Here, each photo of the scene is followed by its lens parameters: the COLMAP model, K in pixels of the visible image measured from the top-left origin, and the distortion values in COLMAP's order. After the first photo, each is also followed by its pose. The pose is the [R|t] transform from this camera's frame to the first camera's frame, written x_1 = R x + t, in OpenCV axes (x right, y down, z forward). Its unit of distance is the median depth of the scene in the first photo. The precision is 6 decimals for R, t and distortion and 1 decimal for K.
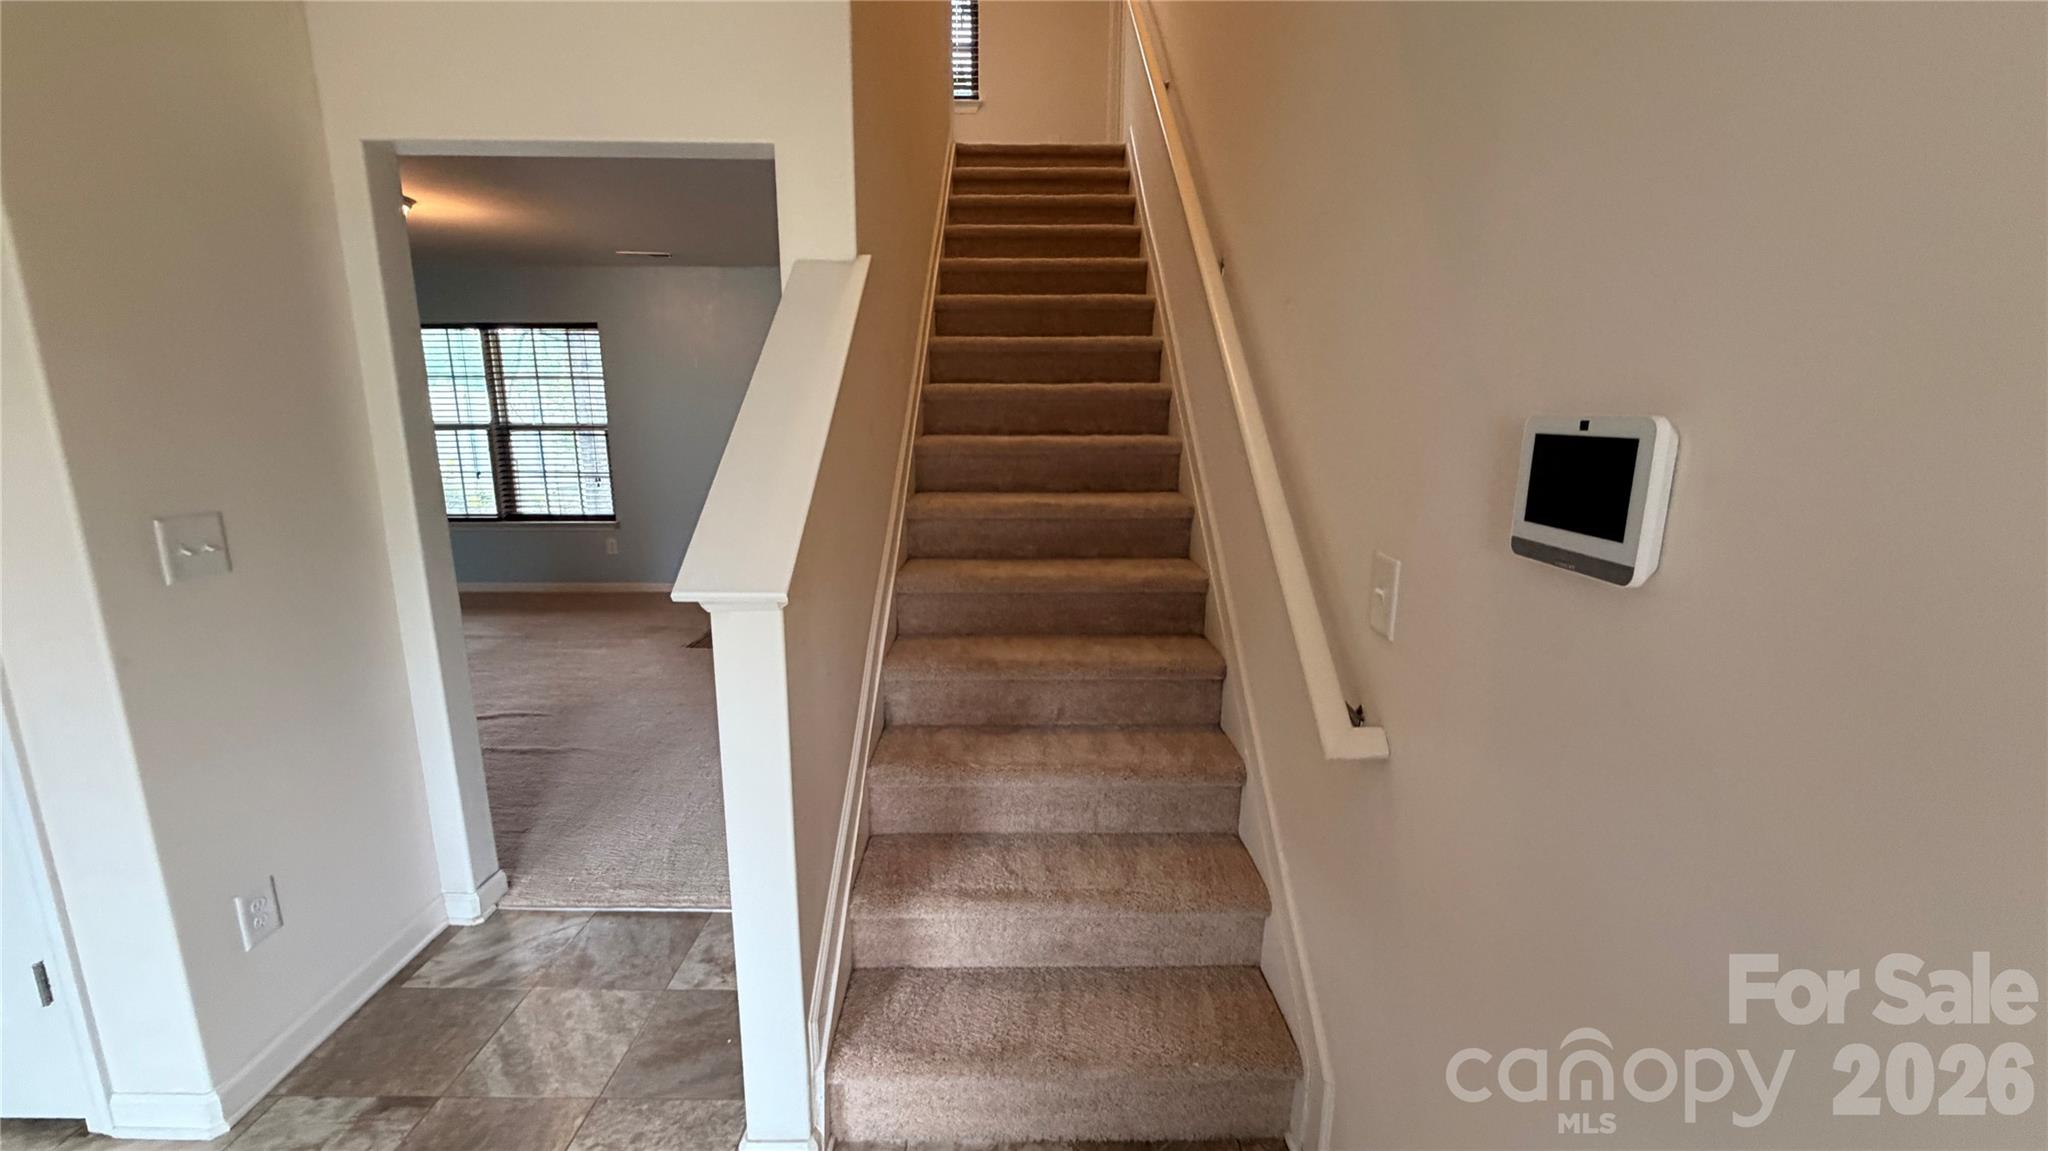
lens RADIAL K [[811.3, 0, 1024.0], [0, 811.3, 575.5], [0, 0, 1]] dist [-0.000264, 0.000104]
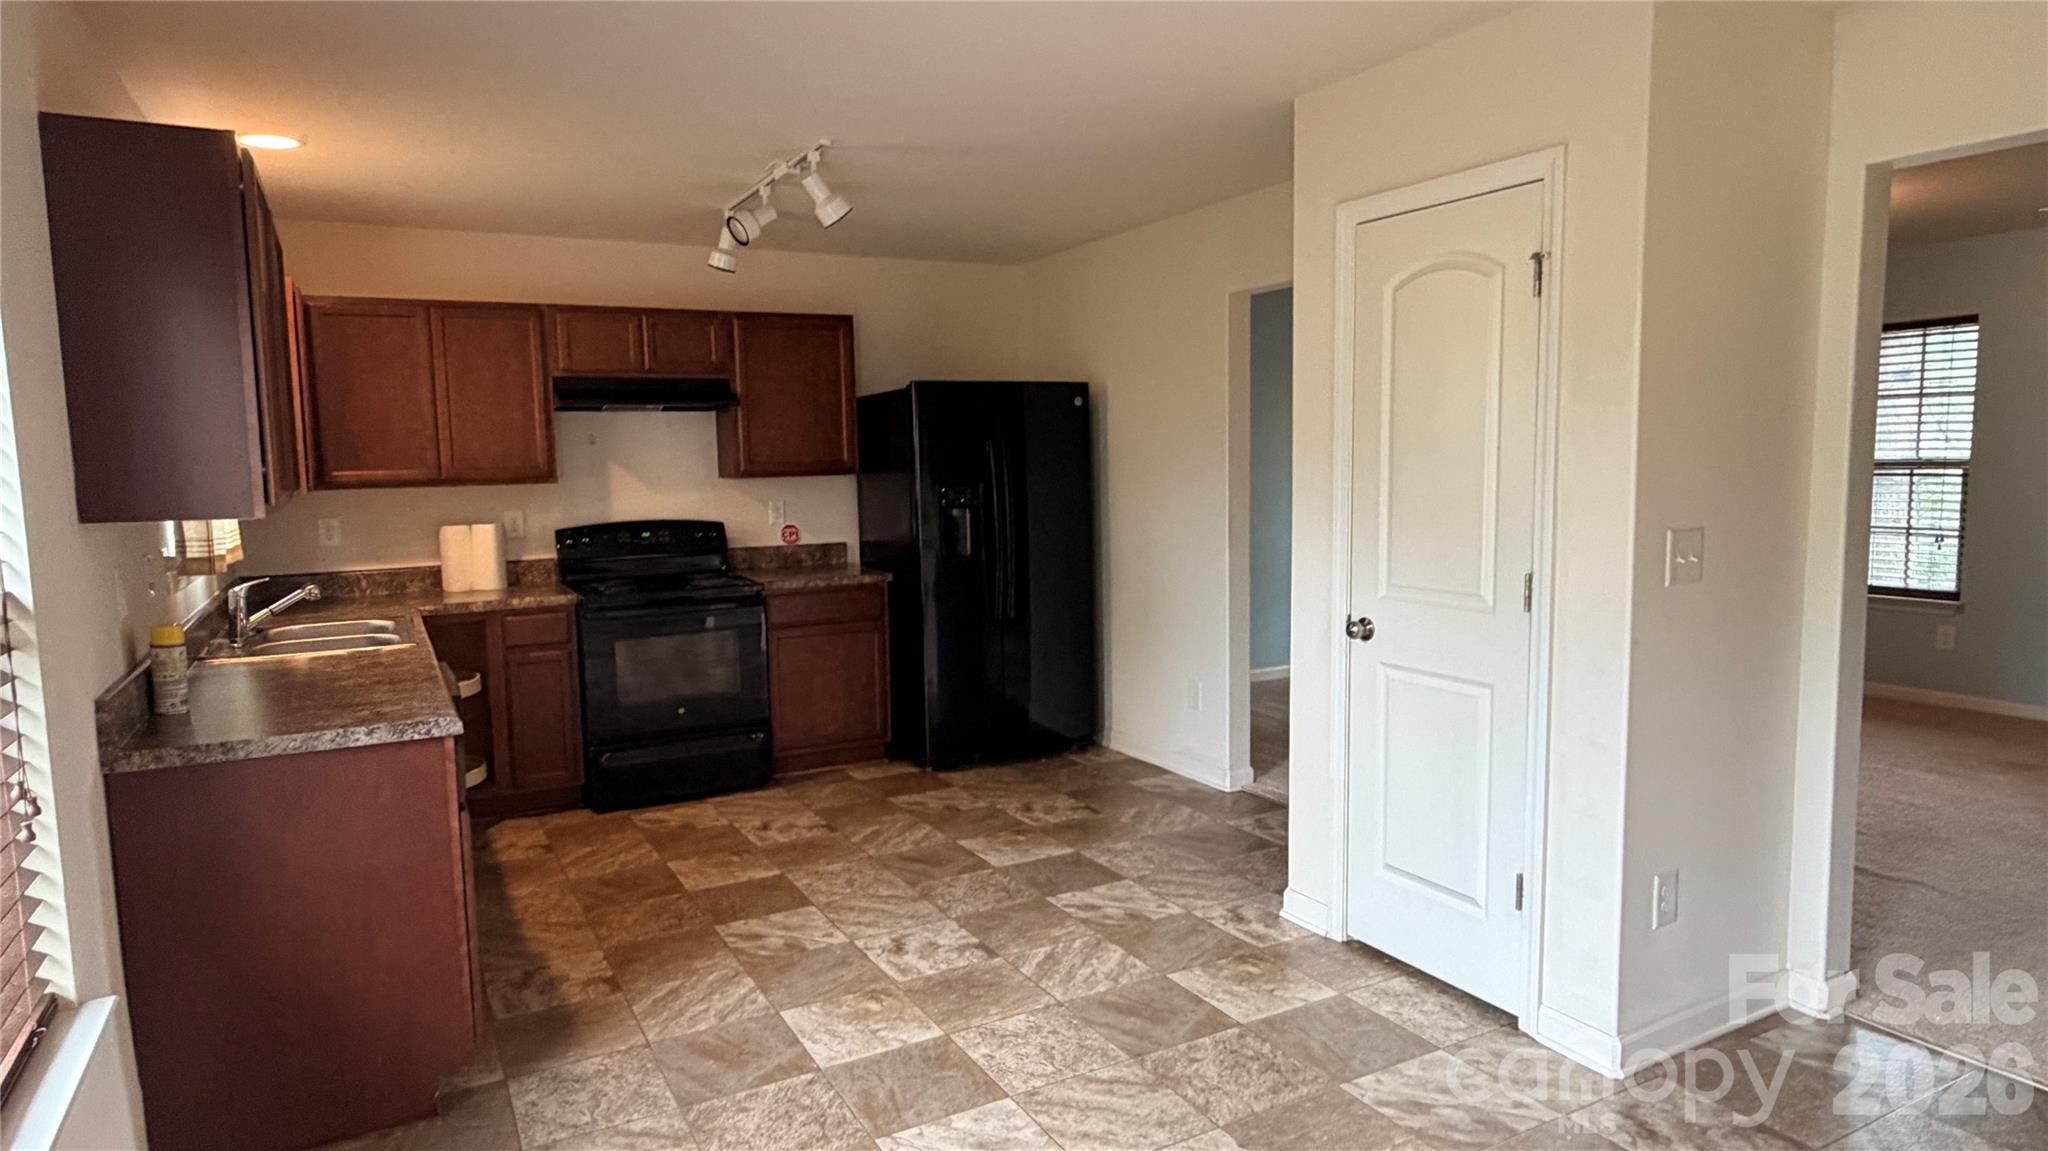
lens RADIAL K [[1207.7, 0, 1024.0], [0, 1207.7, 575.5], [0, 0, 1]] dist [-0.002547, -0.000393]
pose [[0.474791, 0.082221, -0.876249, 0.008025], [-0.163789, 0.986488, 0.003817, 0.054548], [0.864723, 0.141707, 0.481843, -0.245815]]
